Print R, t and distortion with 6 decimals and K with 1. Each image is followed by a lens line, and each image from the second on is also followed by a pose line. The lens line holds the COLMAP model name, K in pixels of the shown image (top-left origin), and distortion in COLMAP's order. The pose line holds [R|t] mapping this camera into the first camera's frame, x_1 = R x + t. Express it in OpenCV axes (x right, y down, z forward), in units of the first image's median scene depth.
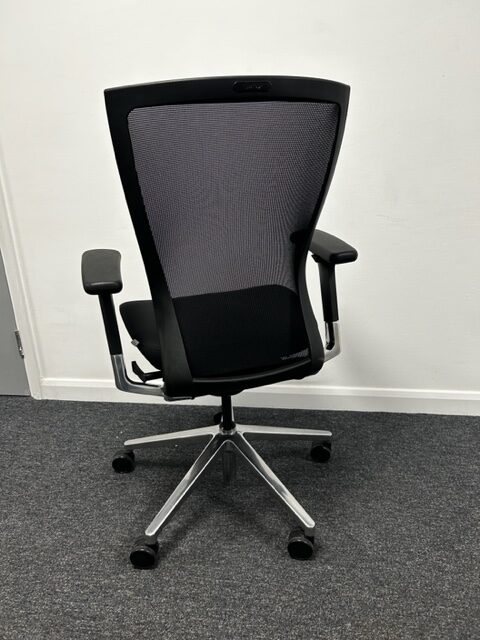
lens RADIAL K [[500.4, 0, 256.6], [0, 500.4, 319.3], [0, 0, 1]] dist [0.029287, -0.036870]
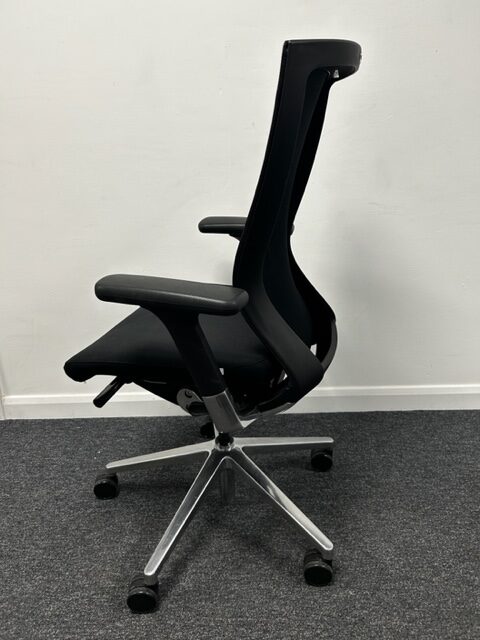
lens RADIAL K [[500.4, 0, 256.6], [0, 500.4, 319.3], [0, 0, 1]] dist [0.029287, -0.036870]
pose [[0.995461, -0.047330, 0.082570, -0.064159], [0.046743, 0.998866, 0.009031, -0.012126], [-0.082904, -0.005130, 0.996544, 0.094059]]
